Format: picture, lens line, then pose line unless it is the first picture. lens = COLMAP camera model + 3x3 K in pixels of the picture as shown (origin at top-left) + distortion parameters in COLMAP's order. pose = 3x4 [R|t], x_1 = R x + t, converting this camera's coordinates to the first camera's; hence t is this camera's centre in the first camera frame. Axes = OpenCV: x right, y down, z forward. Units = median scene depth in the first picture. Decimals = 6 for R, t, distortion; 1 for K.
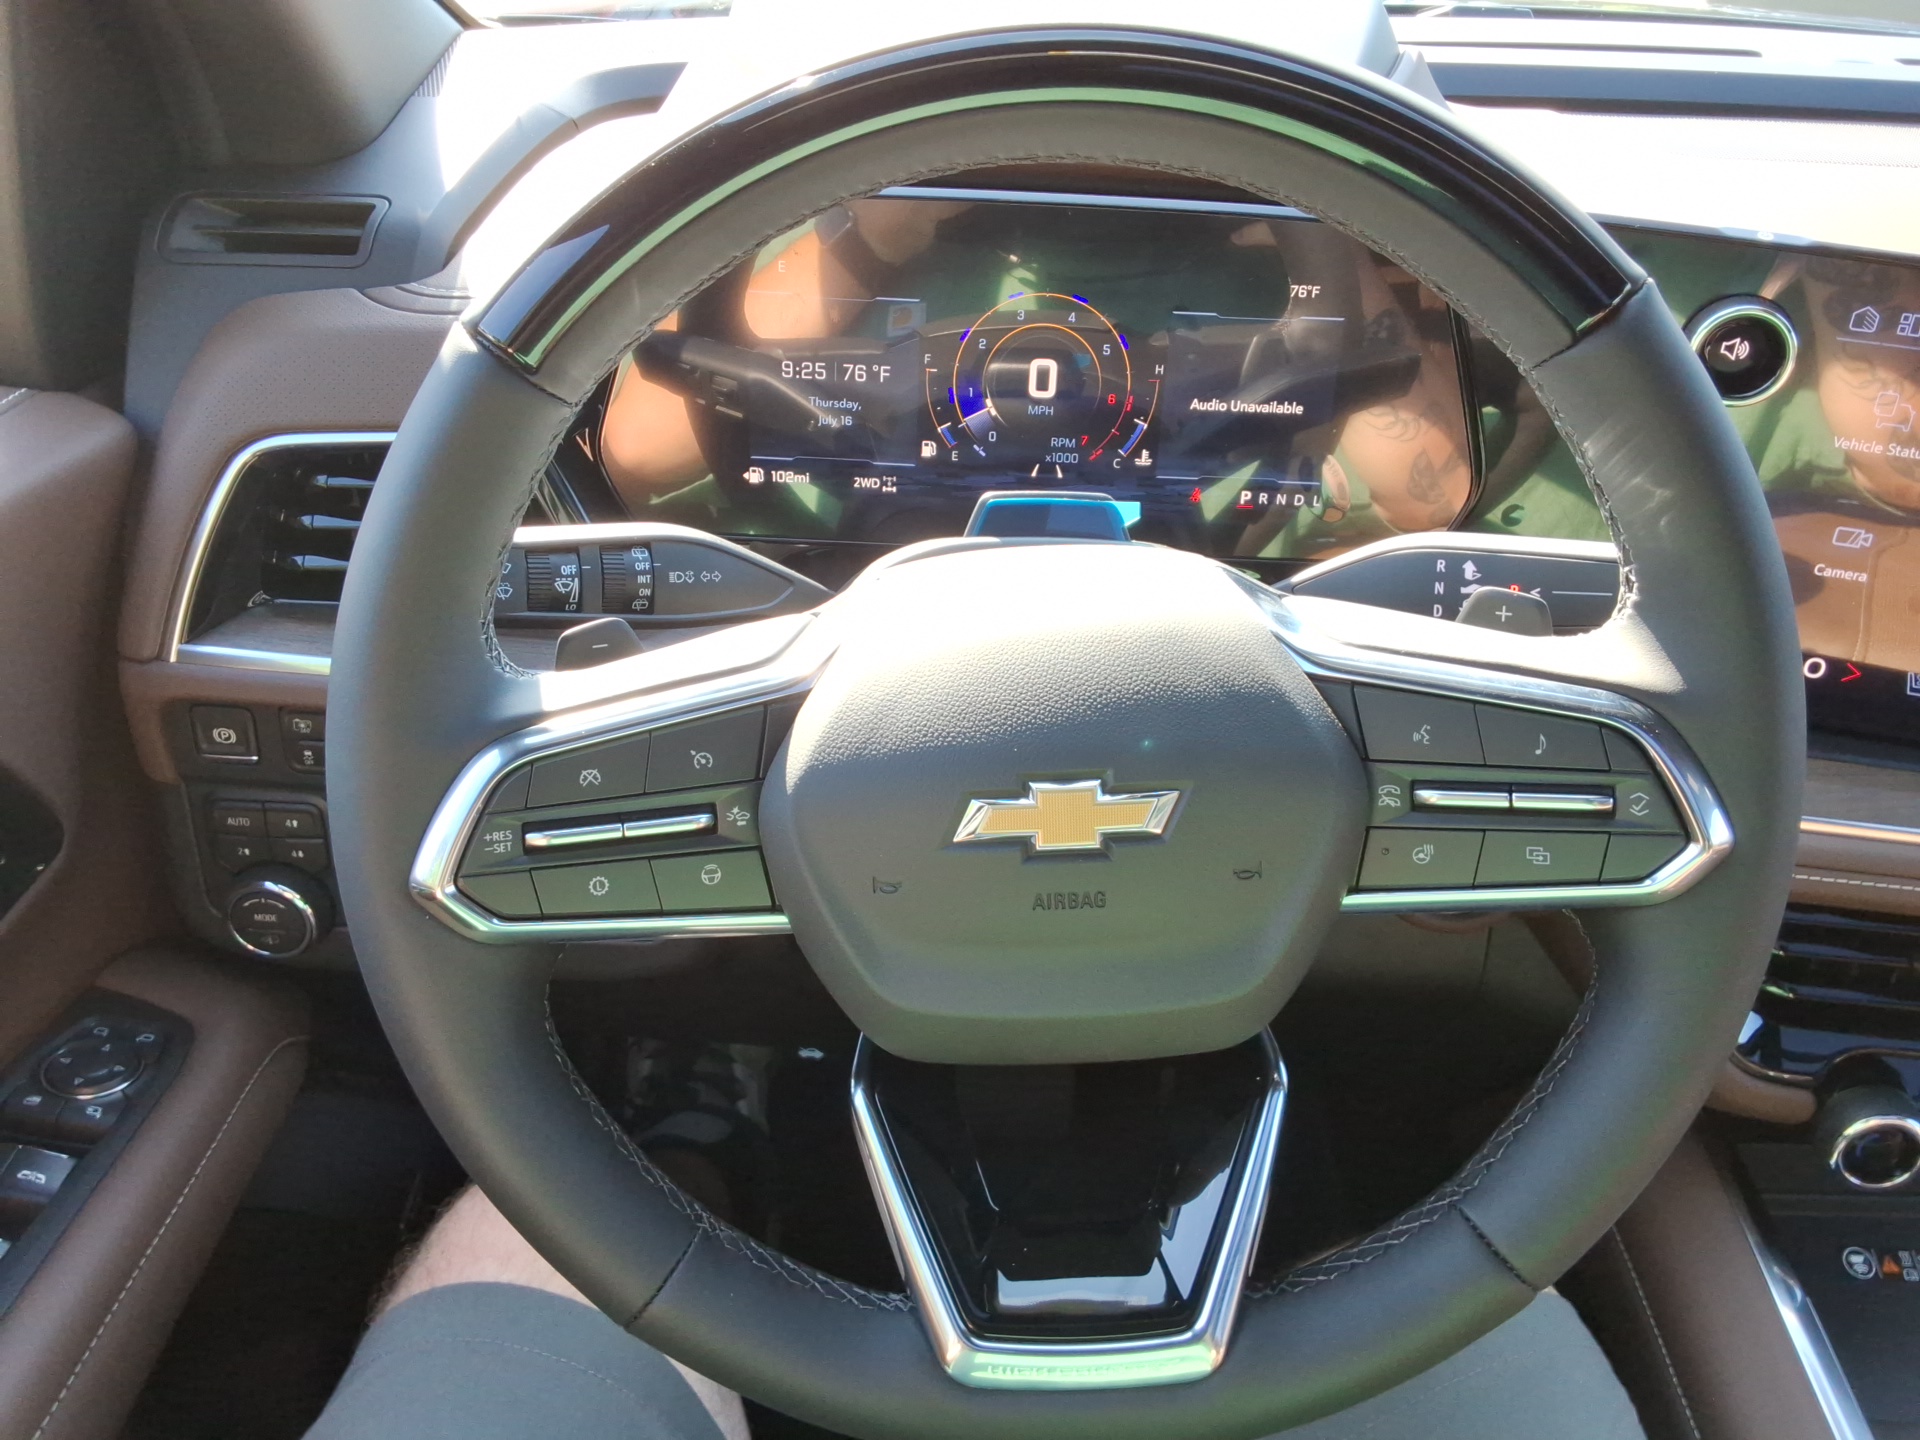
lens RADIAL K [[1529.6, 0, 986.7], [0, 1529.6, 703.4], [0, 0, 1]] dist [0.120707, -0.189235]
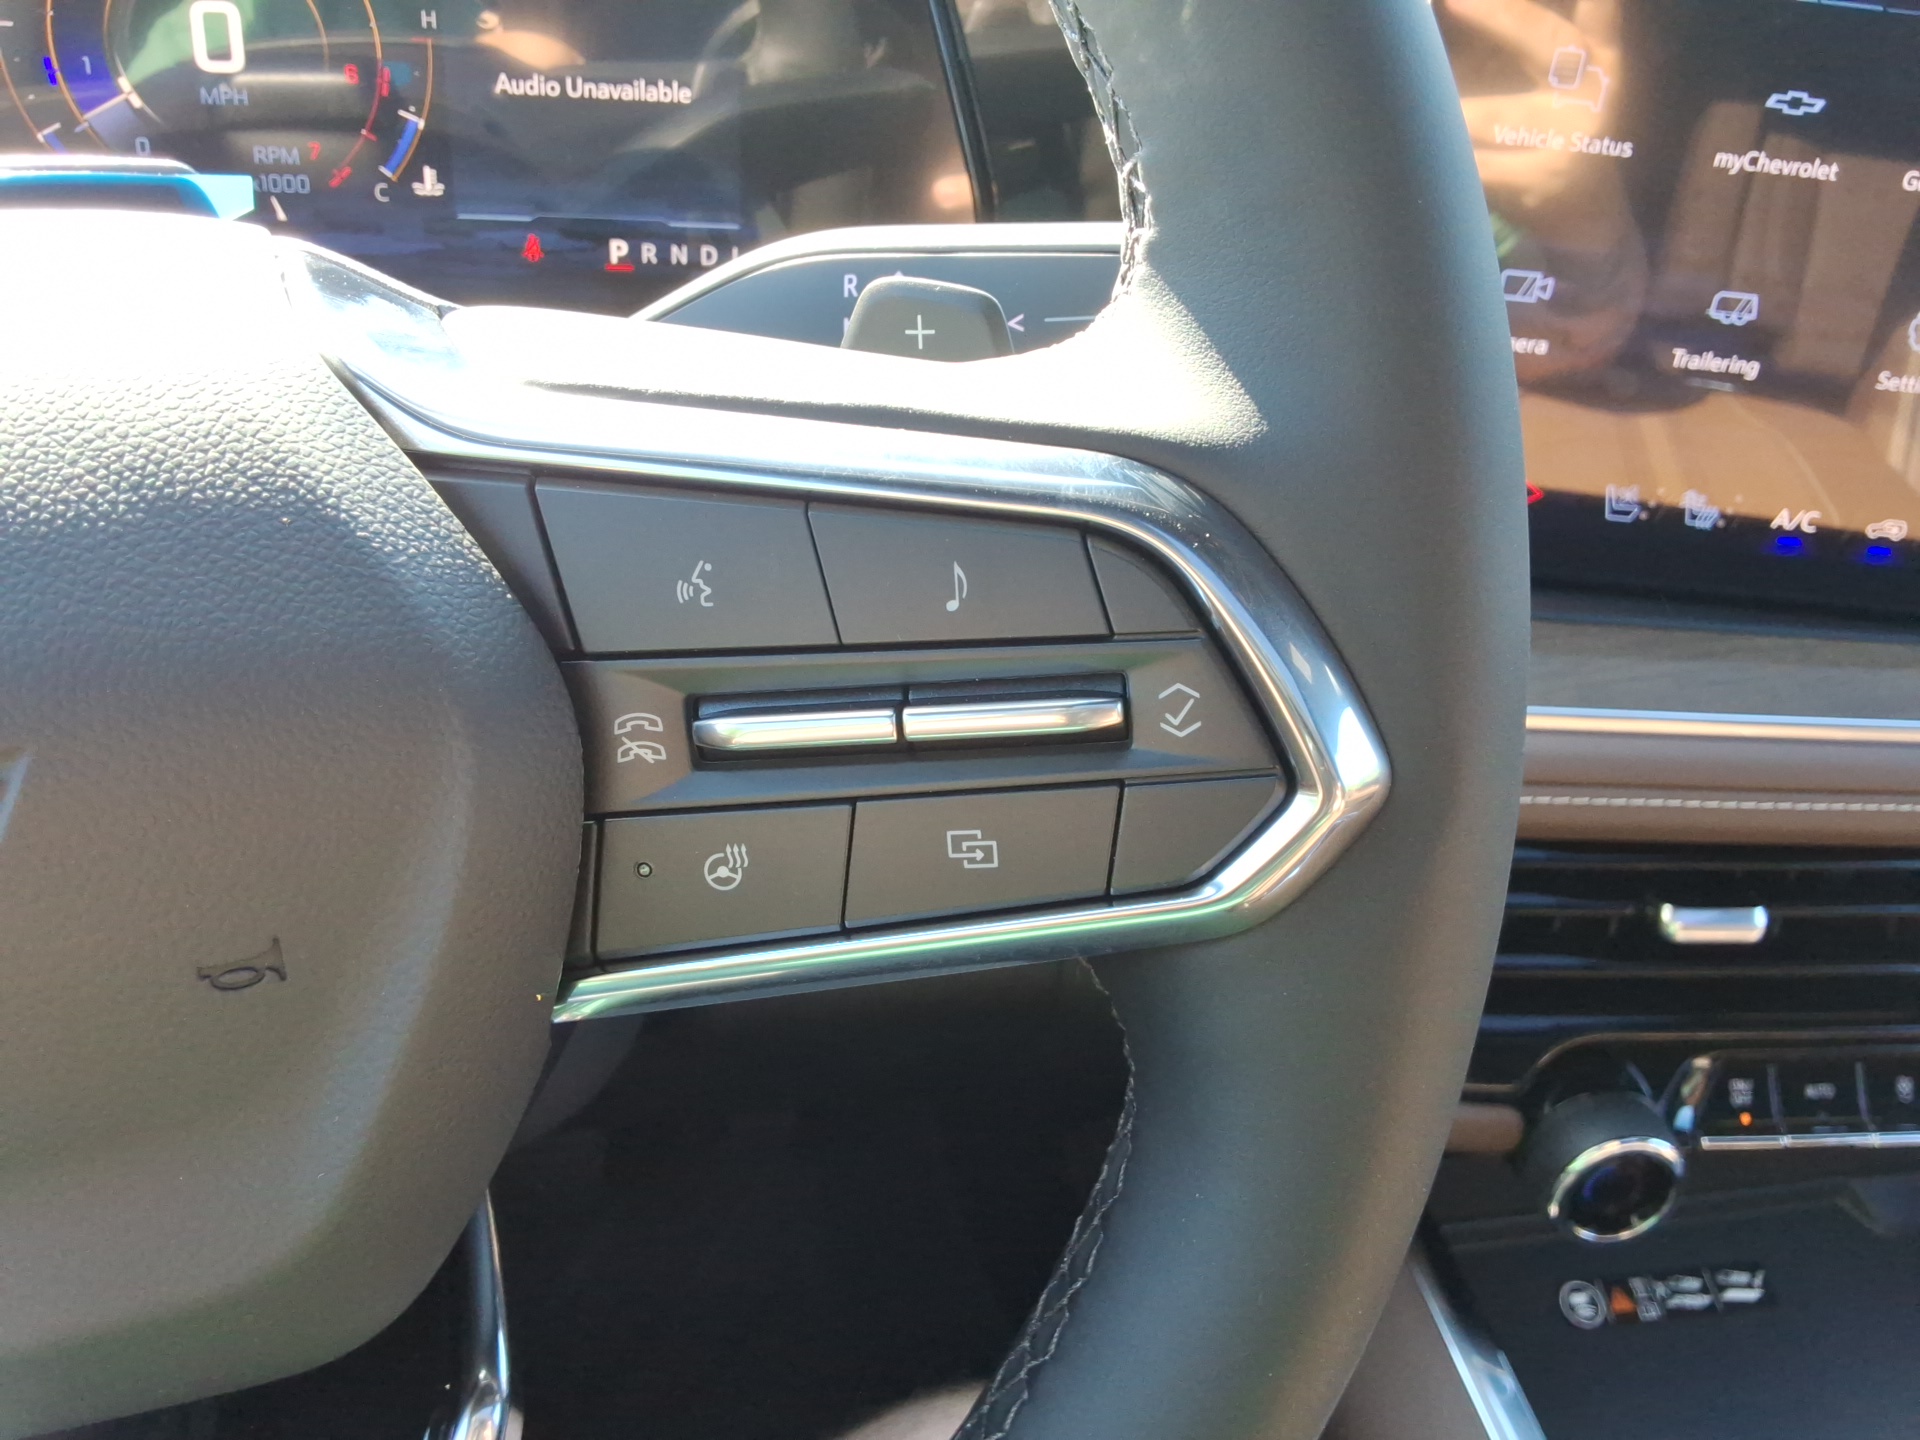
lens RADIAL K [[1528.2, 0, 984.9], [0, 1528.2, 700.8], [0, 0, 1]] dist [0.138628, -0.234745]
pose [[0.977778, -0.076990, 0.194992, 0.270981], [0.069686, 0.996596, 0.044055, 0.037867], [-0.197720, -0.029488, 0.979815, 0.567725]]
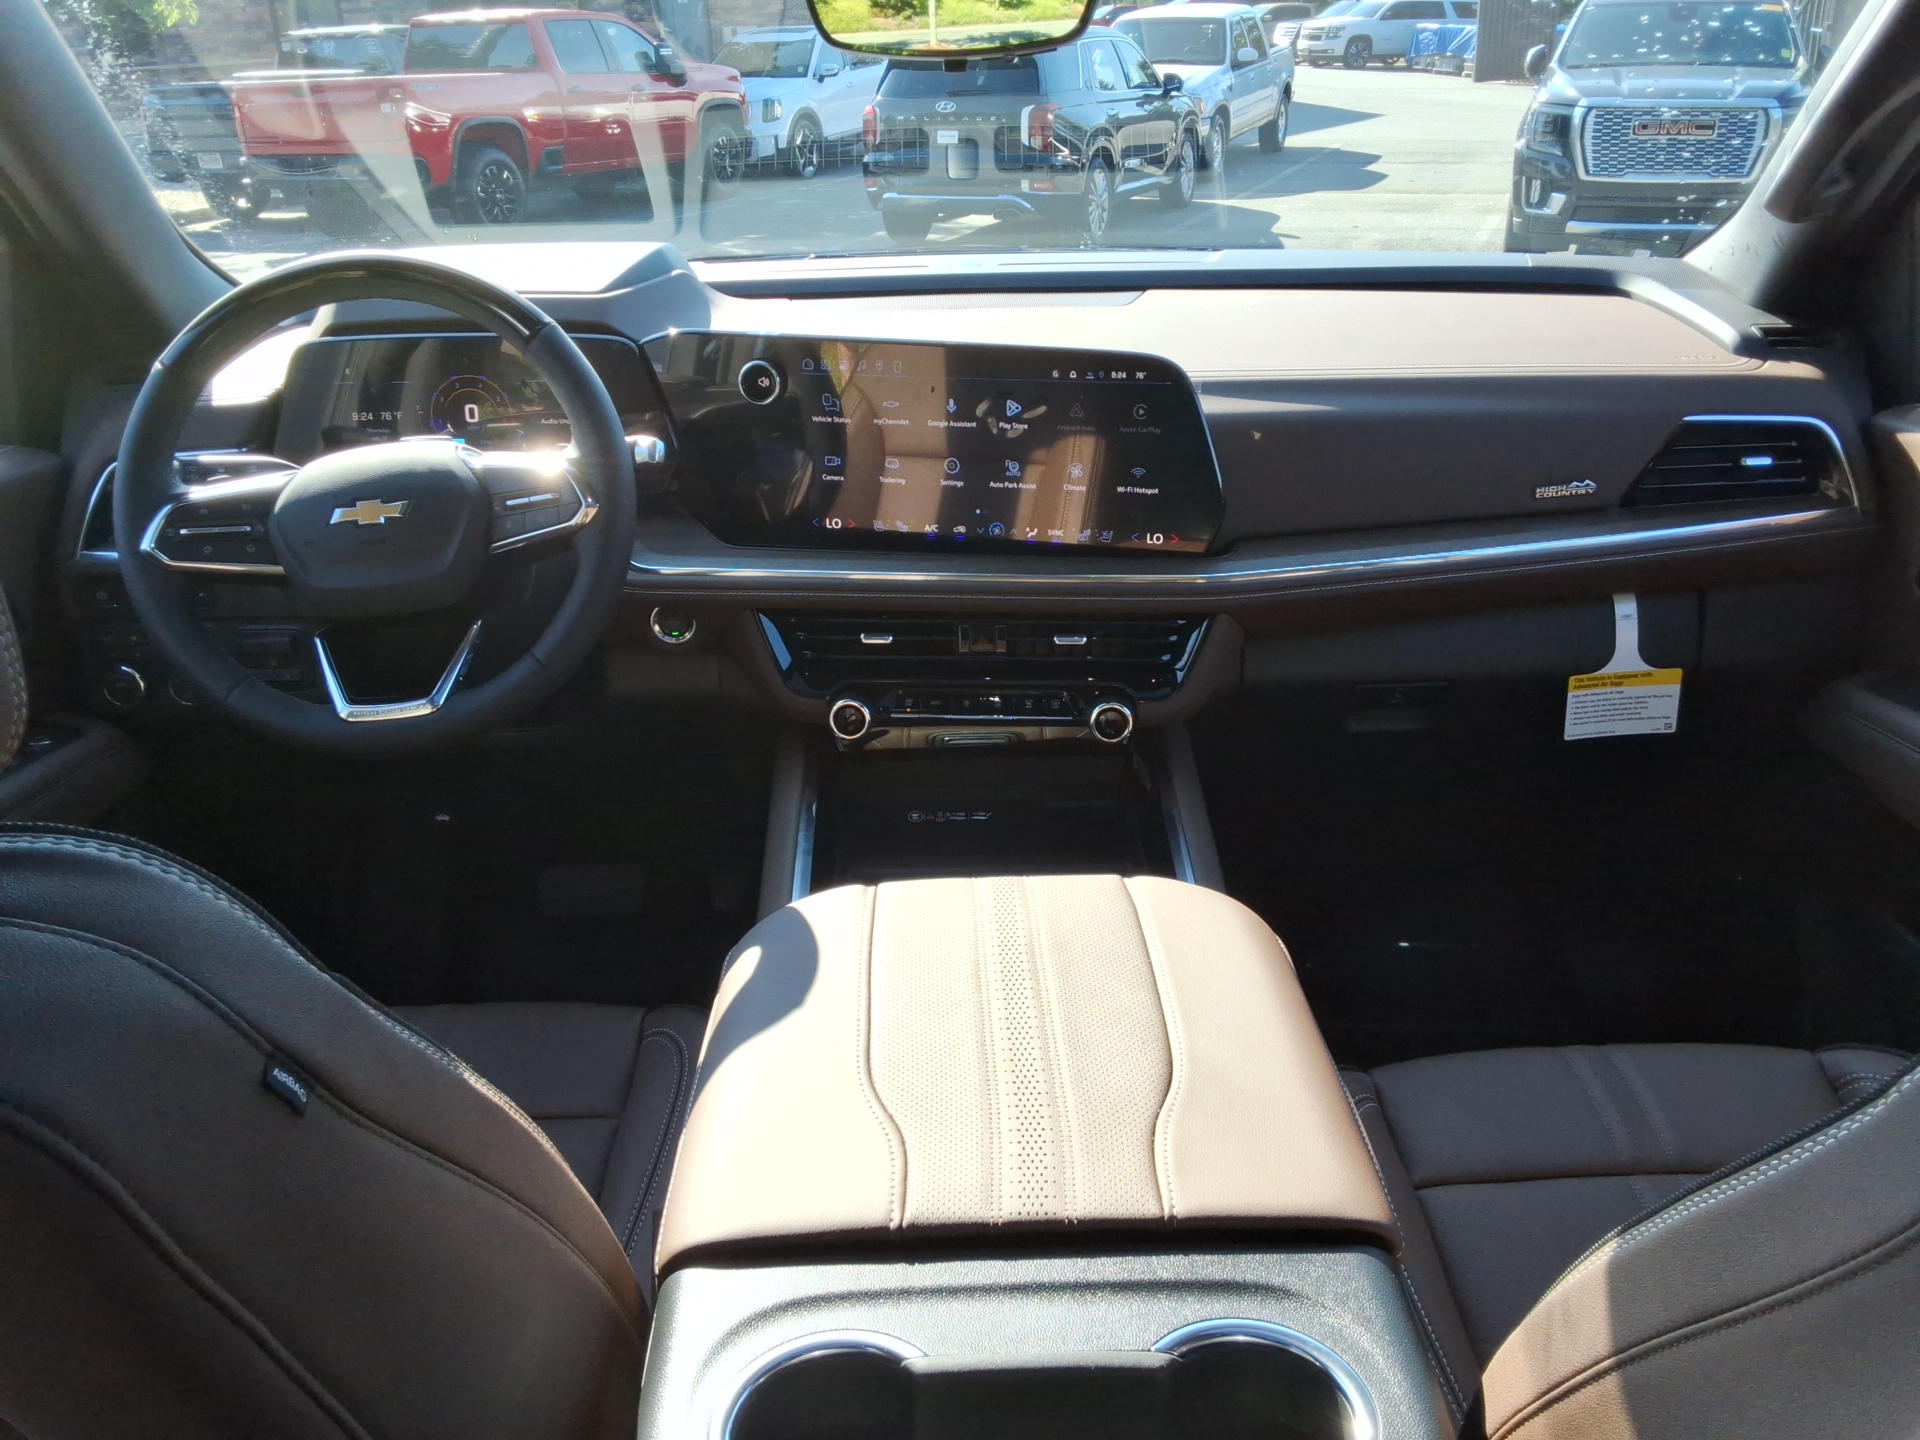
lens RADIAL K [[1529.6, 0, 986.7], [0, 1529.6, 703.4], [0, 0, 1]] dist [0.120707, -0.189235]
pose [[0.997571, -0.069647, 0.001068, 1.106607], [0.068798, 0.982779, -0.171501, 0.944330], [0.010895, 0.171158, 0.985183, -1.678223]]
